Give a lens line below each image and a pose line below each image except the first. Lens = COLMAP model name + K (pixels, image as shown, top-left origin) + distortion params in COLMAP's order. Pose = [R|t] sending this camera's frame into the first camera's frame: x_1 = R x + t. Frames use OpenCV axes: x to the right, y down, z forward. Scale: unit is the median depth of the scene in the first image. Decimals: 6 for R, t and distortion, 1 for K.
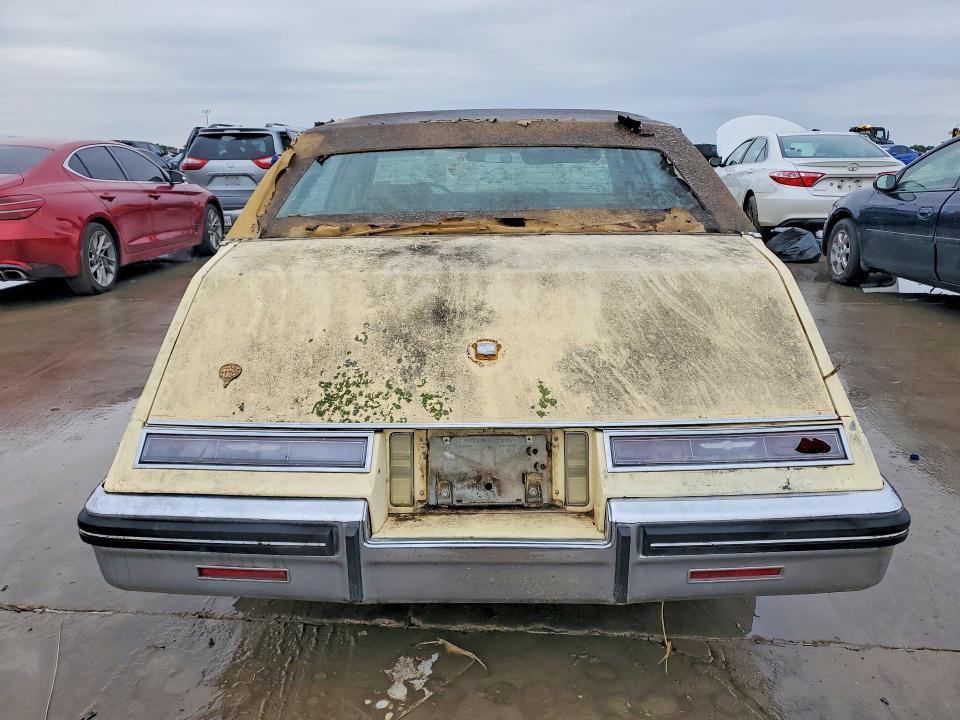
lens RADIAL K [[771.6, 0, 485.1], [0, 771.6, 358.5], [0, 0, 1]] dist [0.039901, -0.006578]
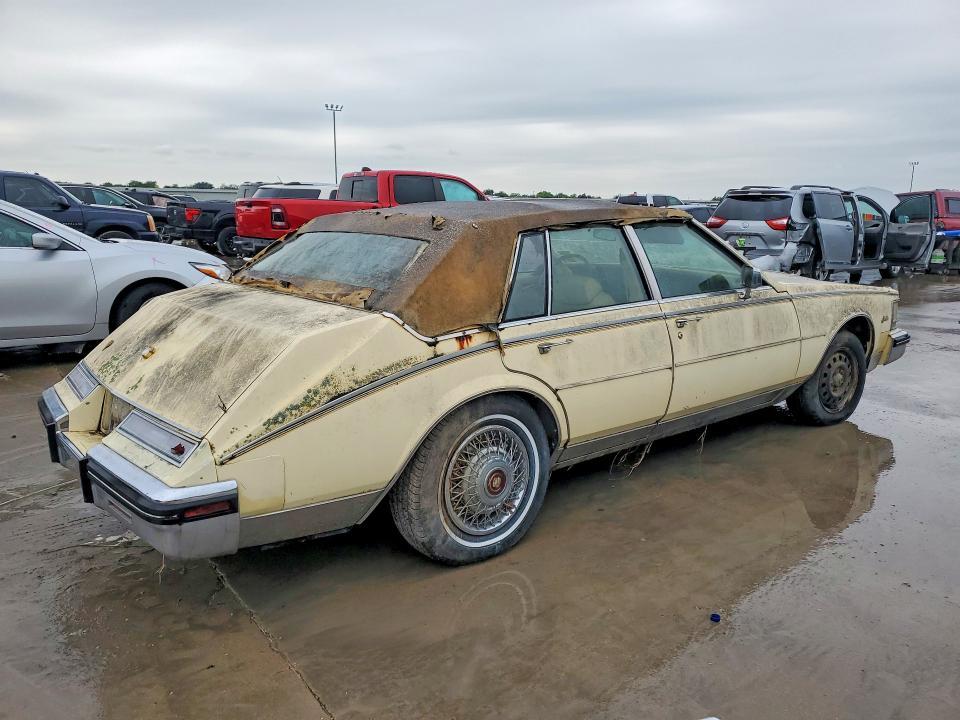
lens RADIAL K [[771.6, 0, 485.1], [0, 771.6, 358.5], [0, 0, 1]] dist [0.039901, -0.006578]
pose [[0.656717, 0.168359, -0.735104, 1.374787], [-0.214101, 0.976277, 0.032323, -0.167586], [0.723107, 0.136159, 0.677184, 0.301396]]
